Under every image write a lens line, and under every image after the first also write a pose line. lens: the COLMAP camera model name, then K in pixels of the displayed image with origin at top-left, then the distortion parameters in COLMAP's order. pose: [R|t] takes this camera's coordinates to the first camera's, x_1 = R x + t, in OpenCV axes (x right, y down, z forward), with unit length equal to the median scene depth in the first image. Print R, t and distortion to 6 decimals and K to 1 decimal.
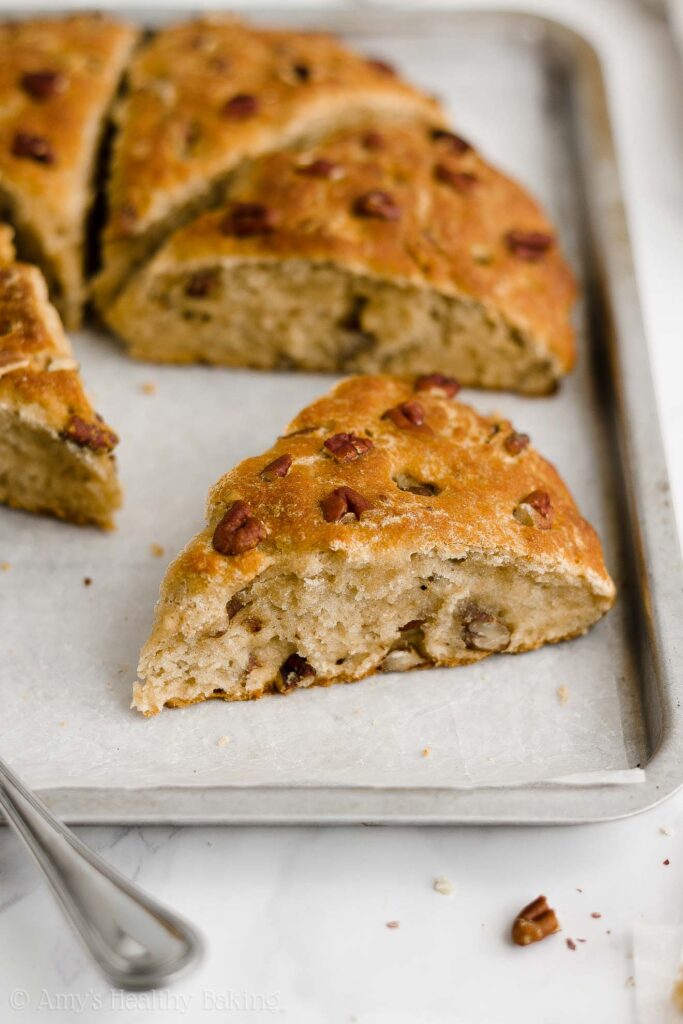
lens RADIAL K [[2690.7, 0, 347.4], [0, 2690.7, 514.2], [0, 0, 1]] dist [-0.061019, 0.000000]
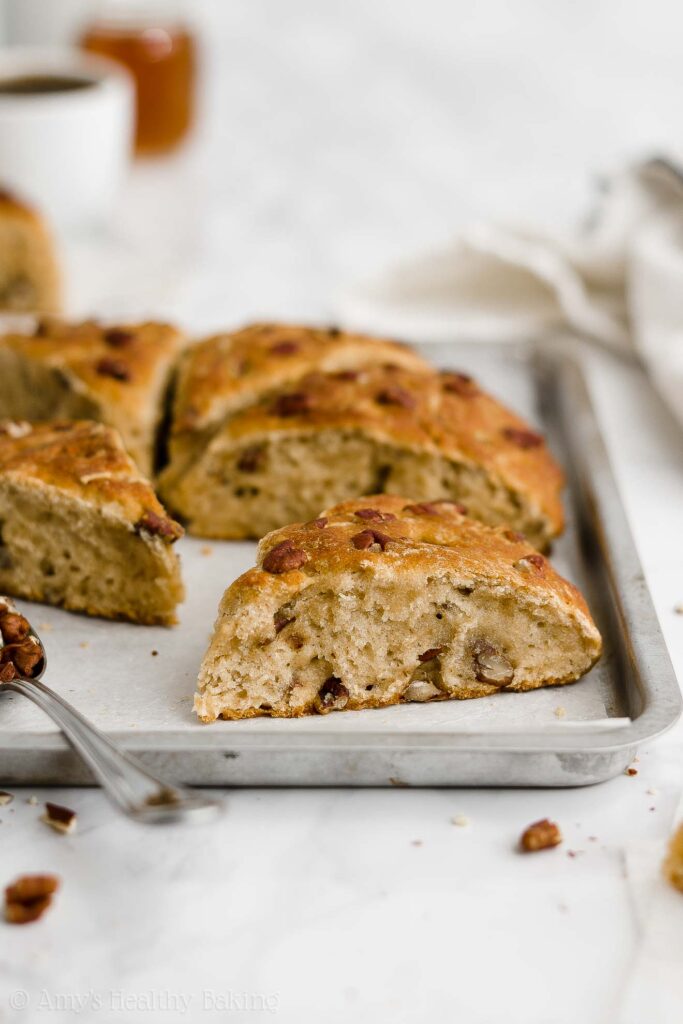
lens RADIAL K [[2690.7, 0, 347.2], [0, 2690.7, 504.5], [0, 0, 1]] dist [-0.061019, 0.000000]
pose [[0.999932, -0.009707, -0.006423, -0.004097], [0.006580, 0.926589, -0.376019, 0.422739], [0.009602, 0.375951, 0.926590, -0.120841]]
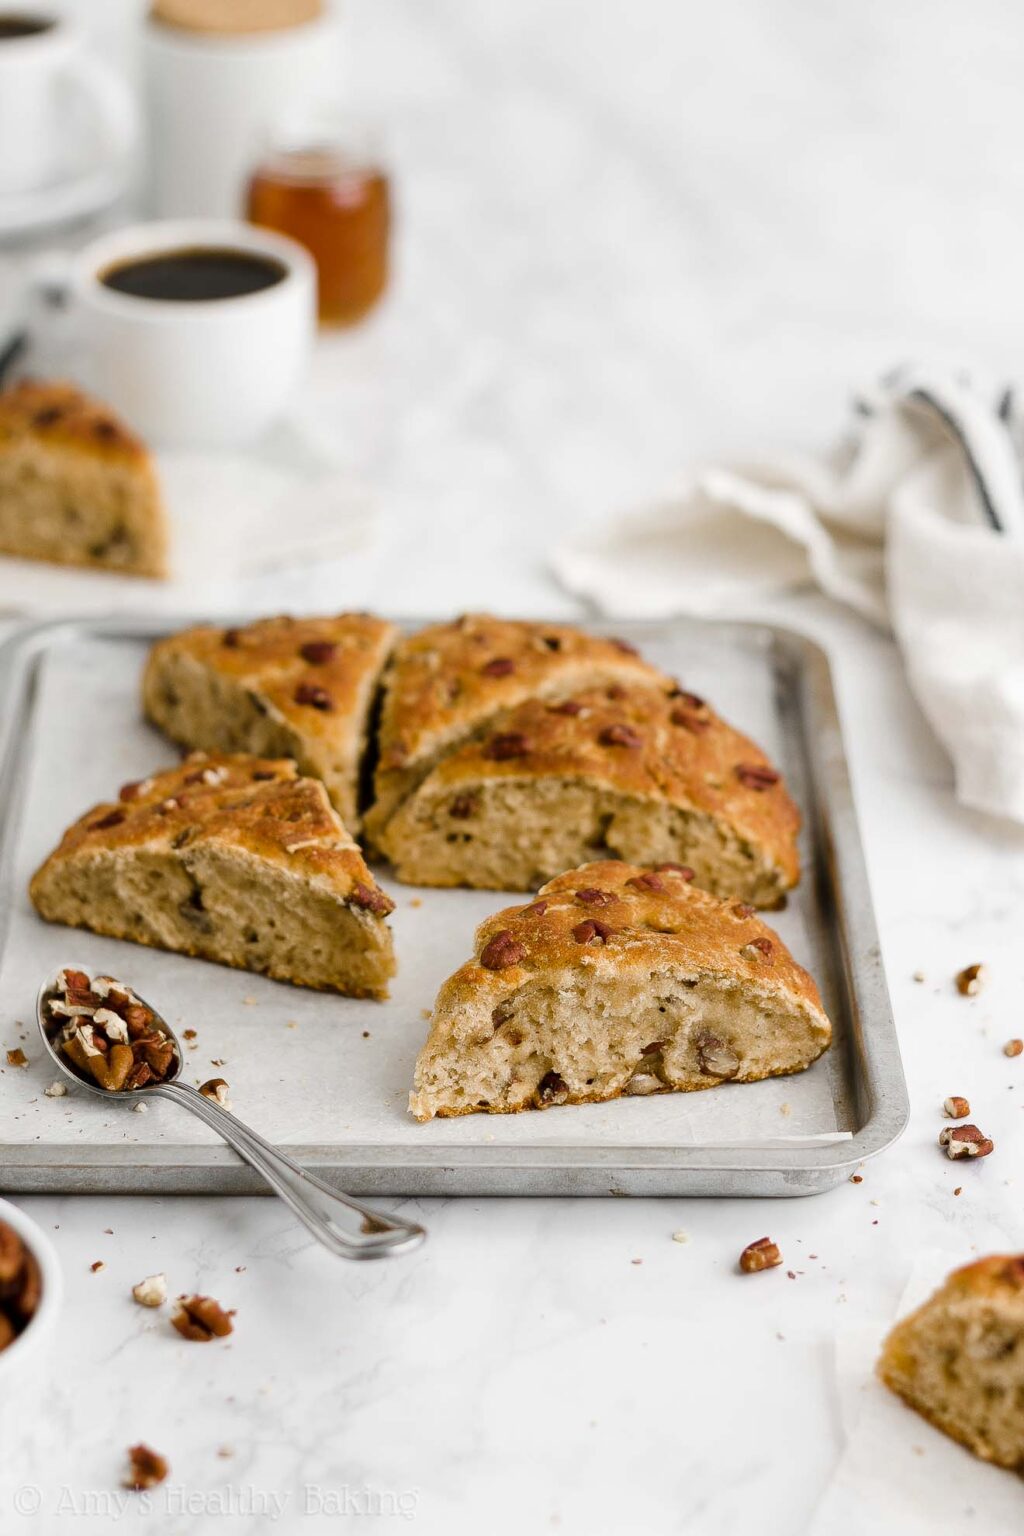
lens RADIAL K [[4036.1, 0, 562.2], [0, 4036.1, 637.9], [0, 0, 1]] dist [-0.061019, 0.000000]
pose [[0.999967, -0.005384, -0.006144, -0.002966], [0.003189, 0.949708, -0.313122, 0.411012], [0.007521, 0.313092, 0.949693, -0.681472]]
